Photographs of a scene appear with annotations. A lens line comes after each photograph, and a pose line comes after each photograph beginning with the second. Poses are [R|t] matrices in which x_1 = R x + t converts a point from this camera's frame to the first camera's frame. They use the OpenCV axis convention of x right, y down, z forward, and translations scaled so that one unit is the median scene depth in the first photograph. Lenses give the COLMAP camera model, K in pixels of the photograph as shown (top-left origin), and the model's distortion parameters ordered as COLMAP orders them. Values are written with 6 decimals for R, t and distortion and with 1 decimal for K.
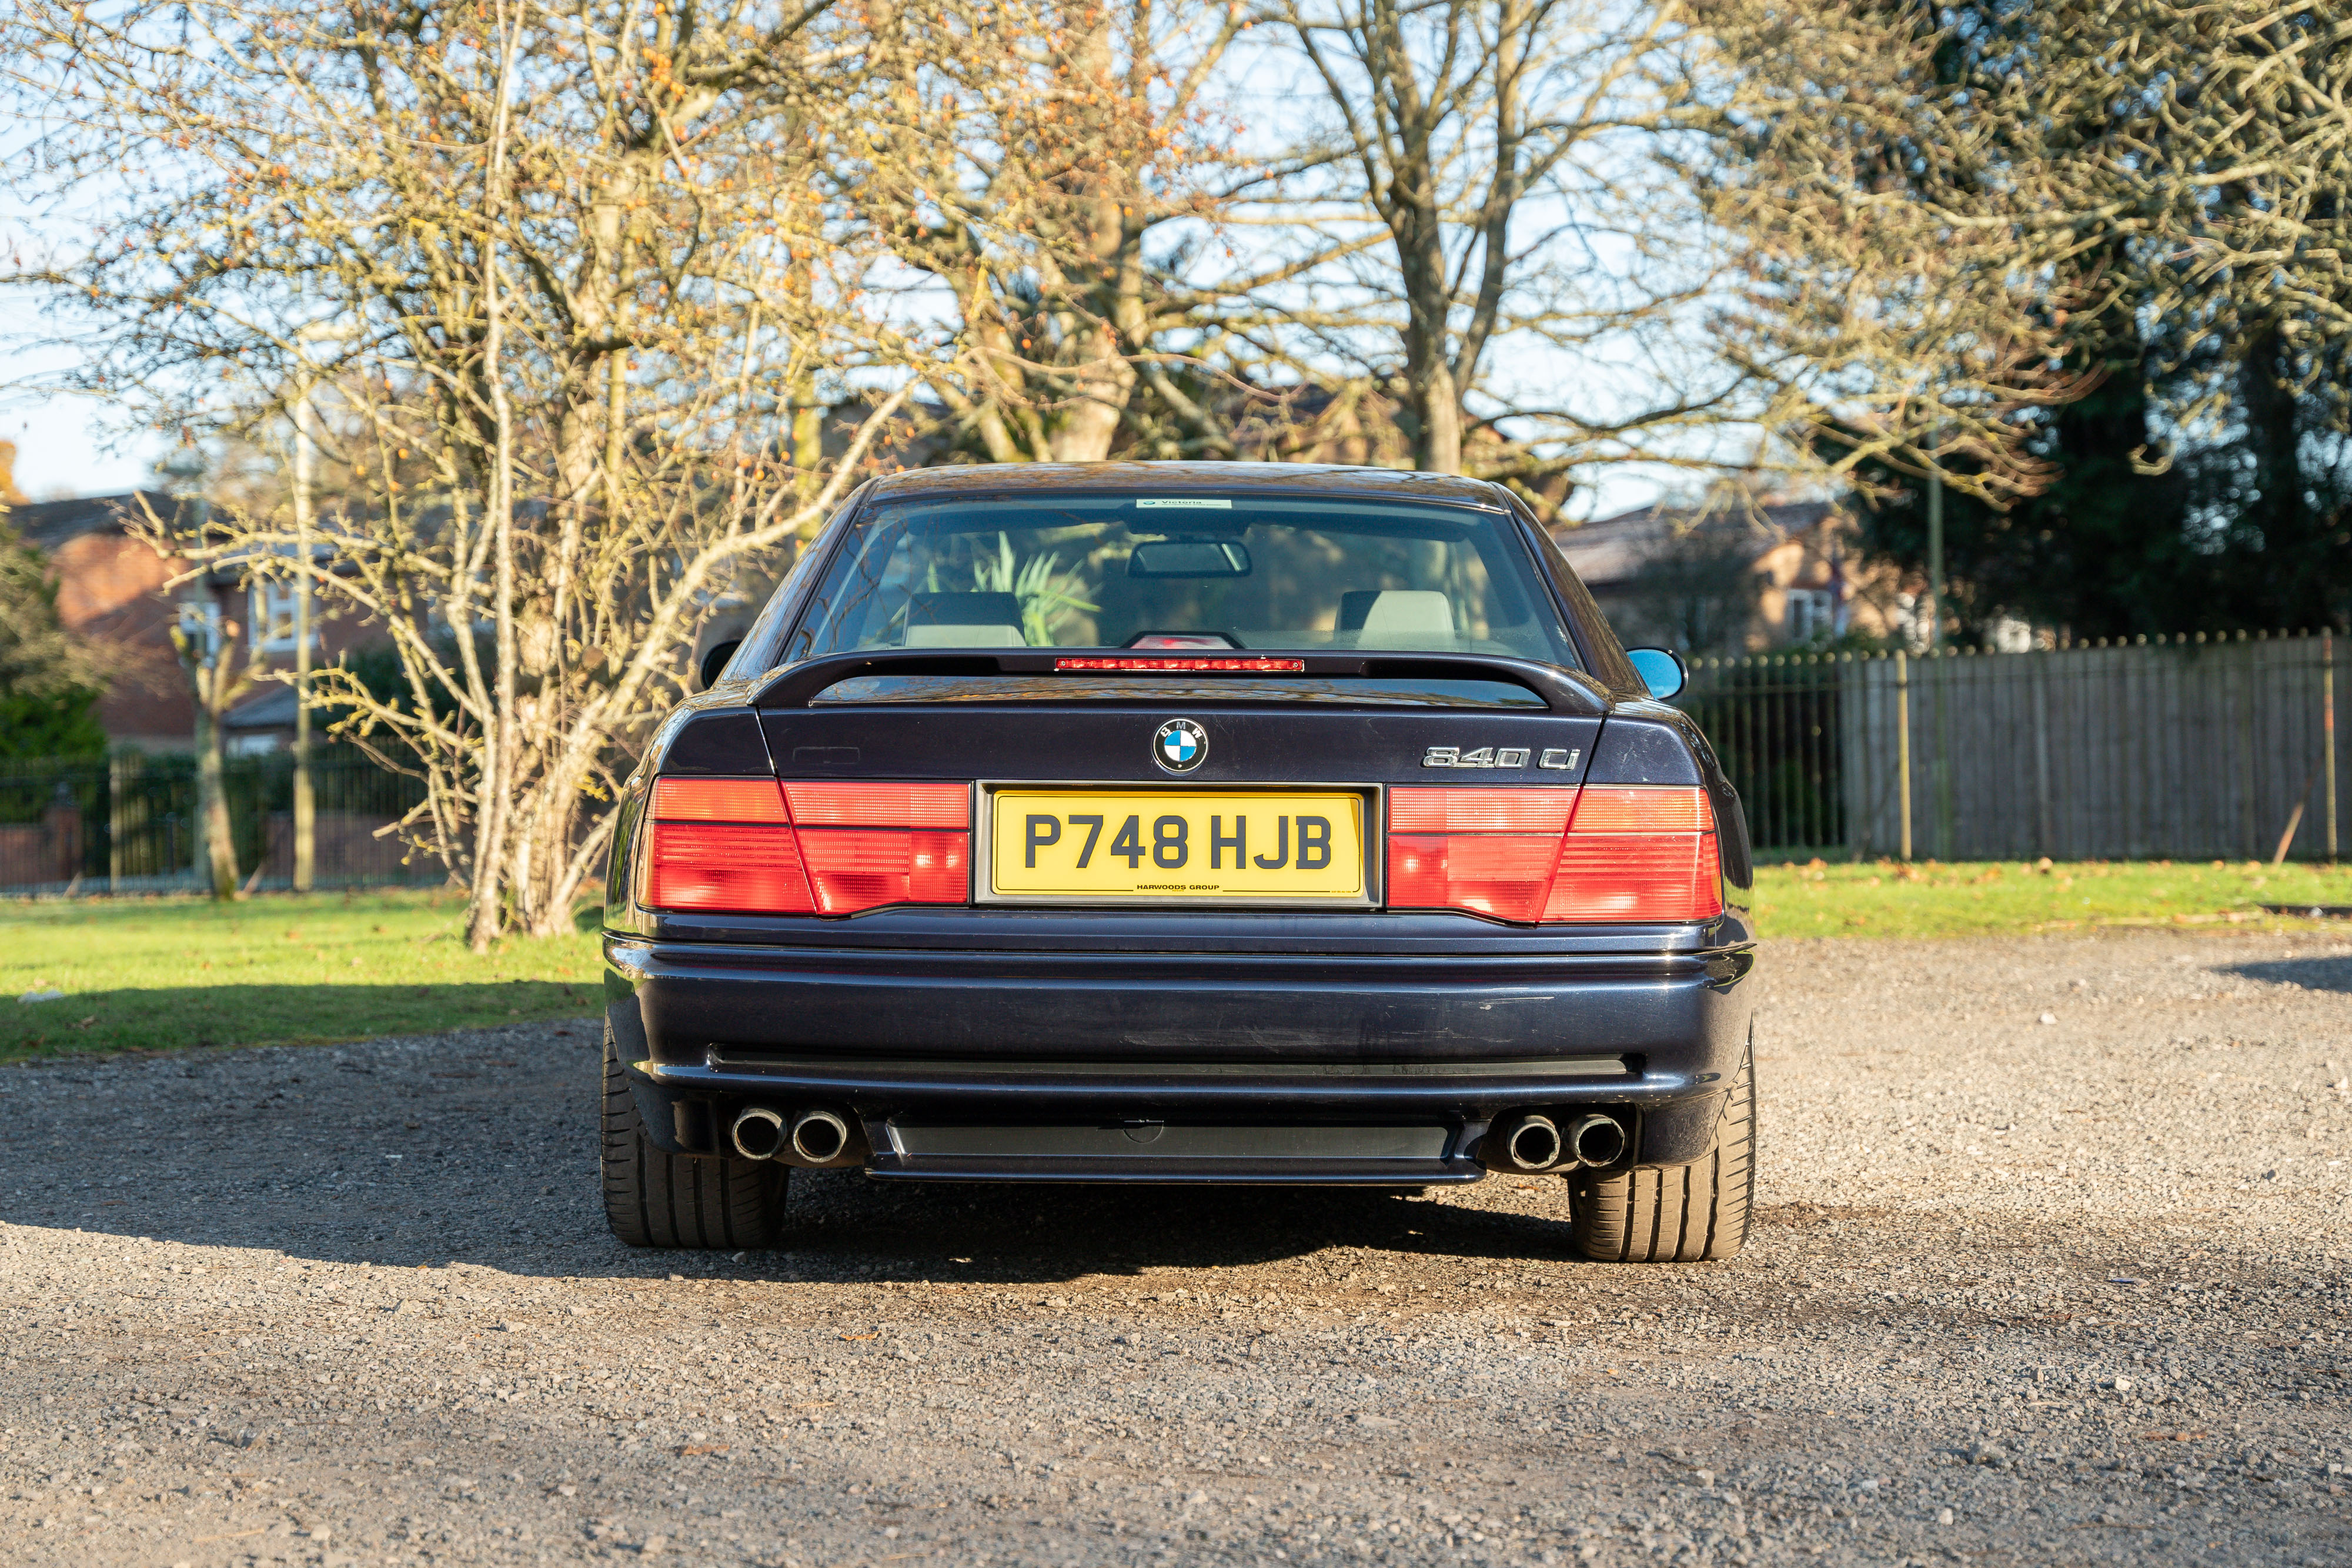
lens RADIAL K [[4477.2, 0, 1176.0], [0, 4477.2, 784.0], [0, 0, 1]] dist [0.237786, 0.276898]
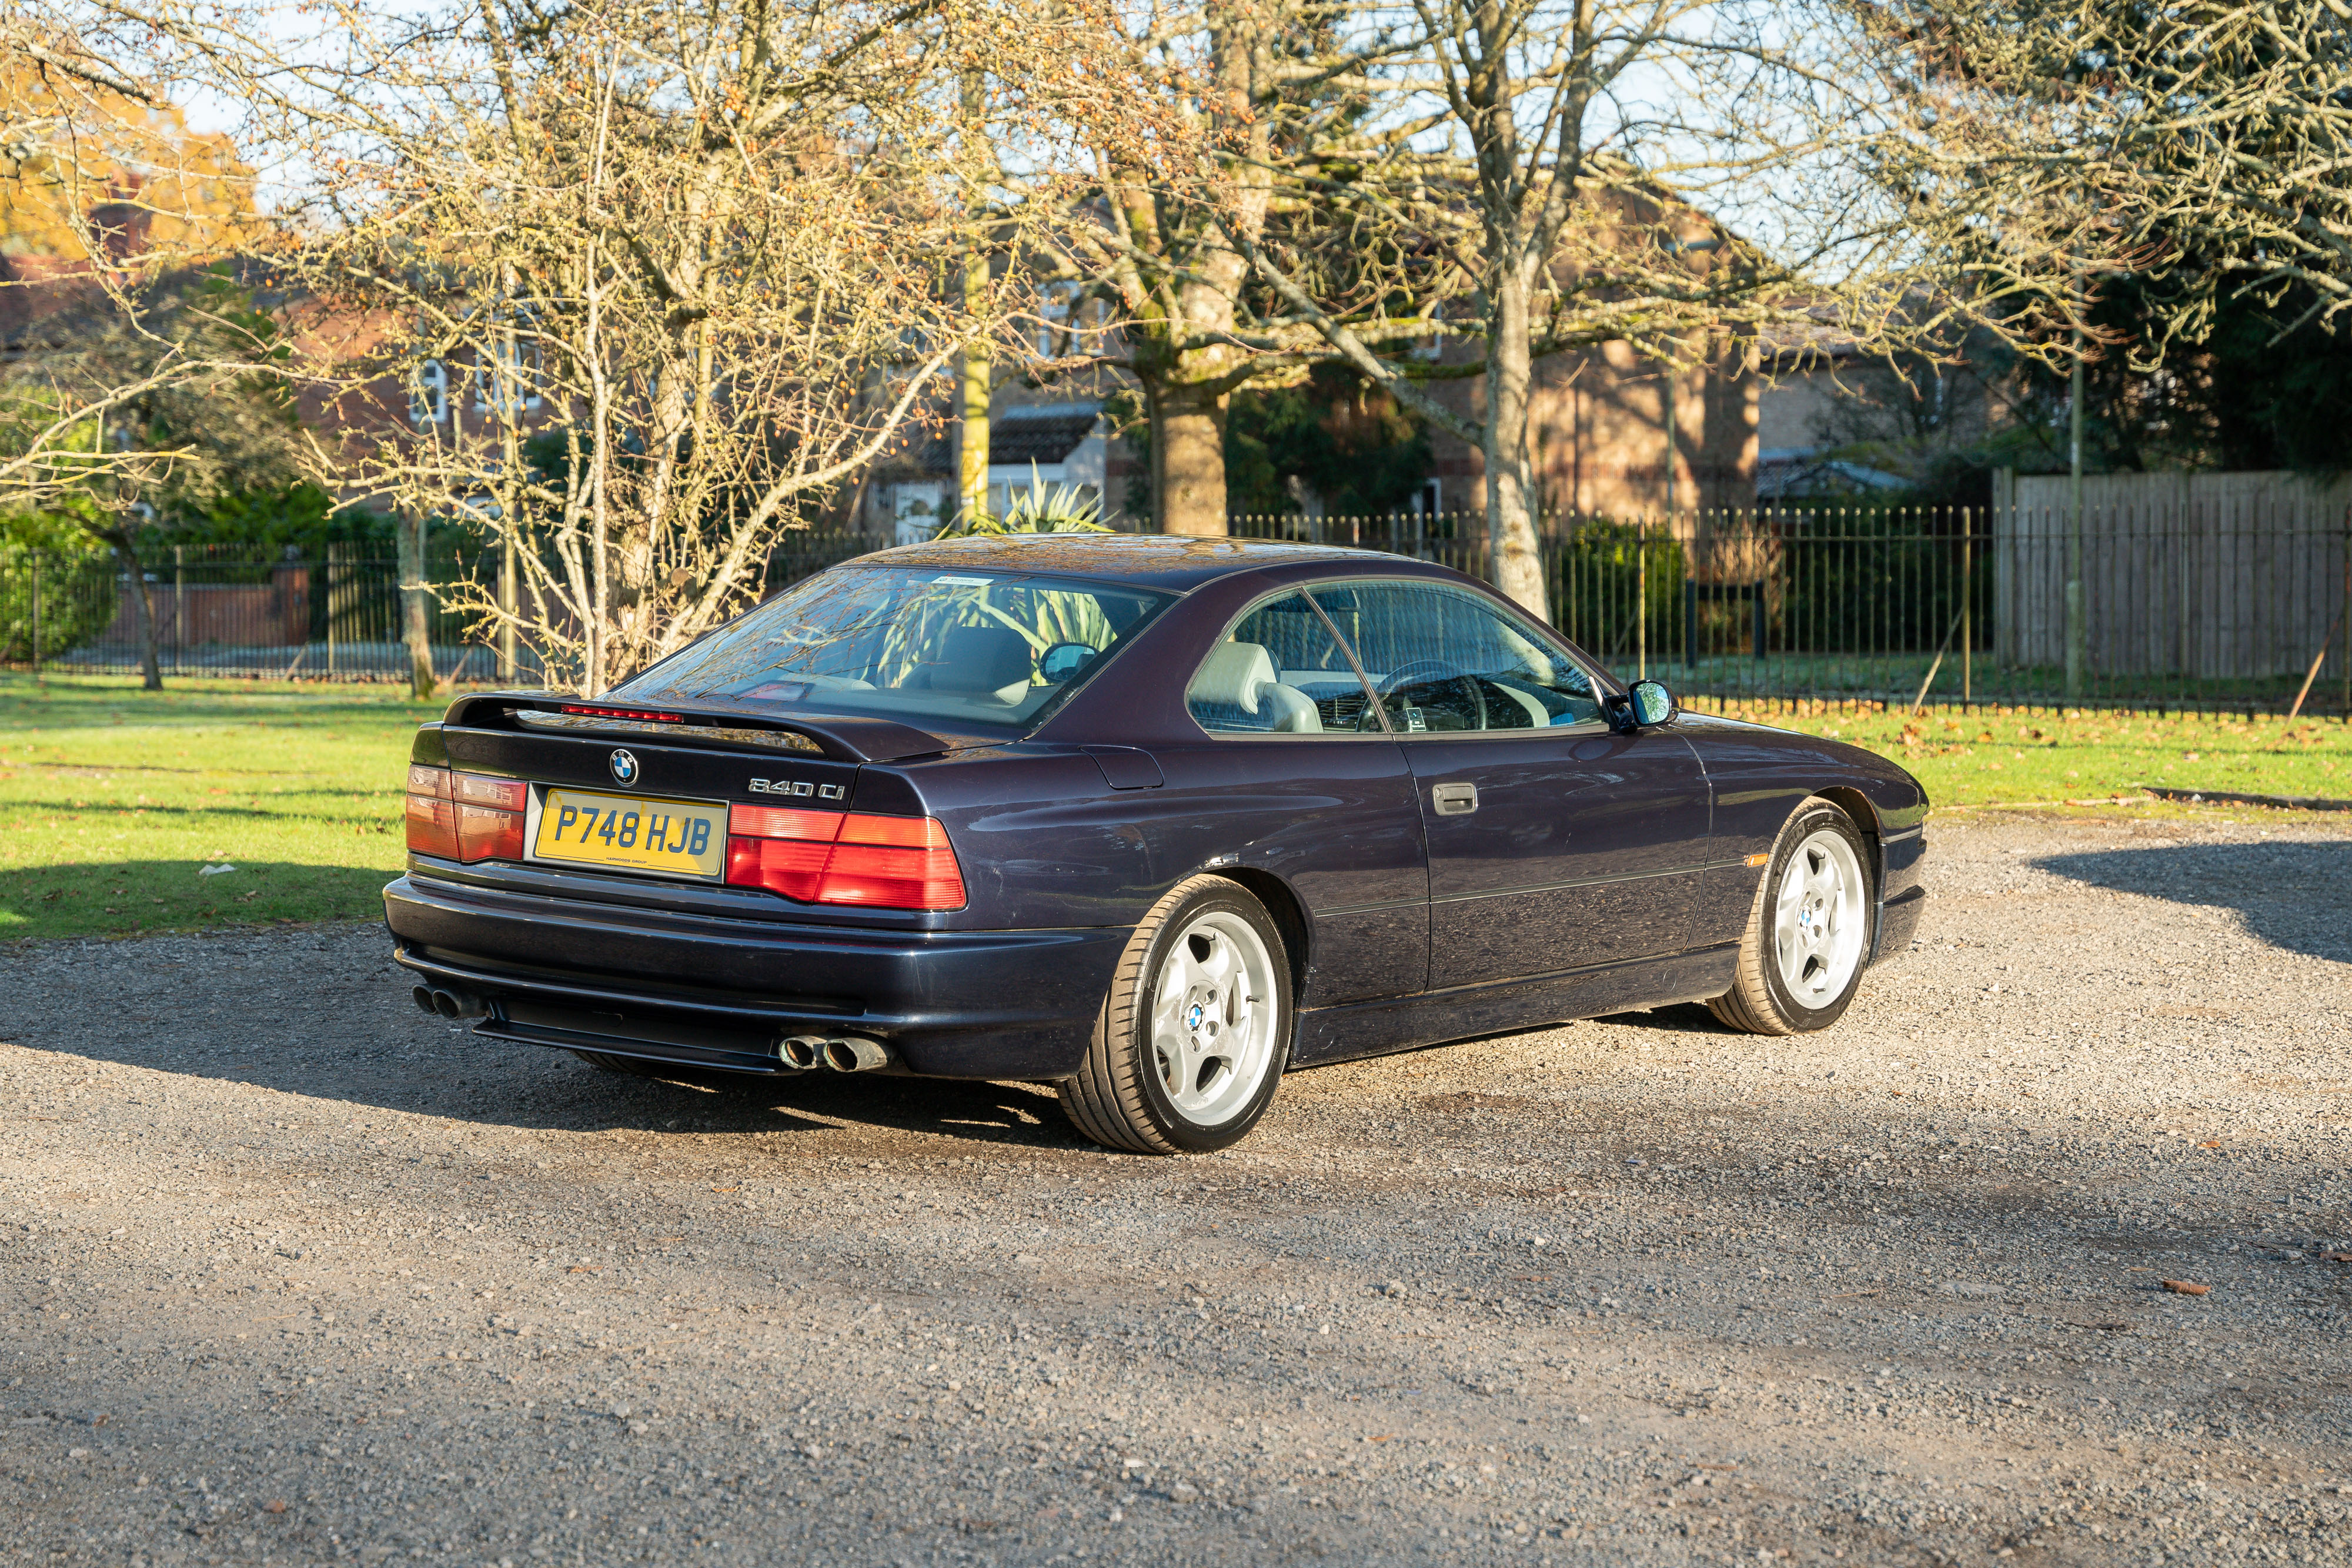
lens RADIAL K [[4598.4, 0, 1176.0], [0, 4598.4, 760.8], [0, 0, 1]] dist [0.252418, 0.153791]
pose [[0.998372, 0.019159, -0.053731, 0.069196], [-0.016493, 0.998631, 0.049631, -0.042315], [0.054608, -0.048664, 0.997321, -0.220714]]
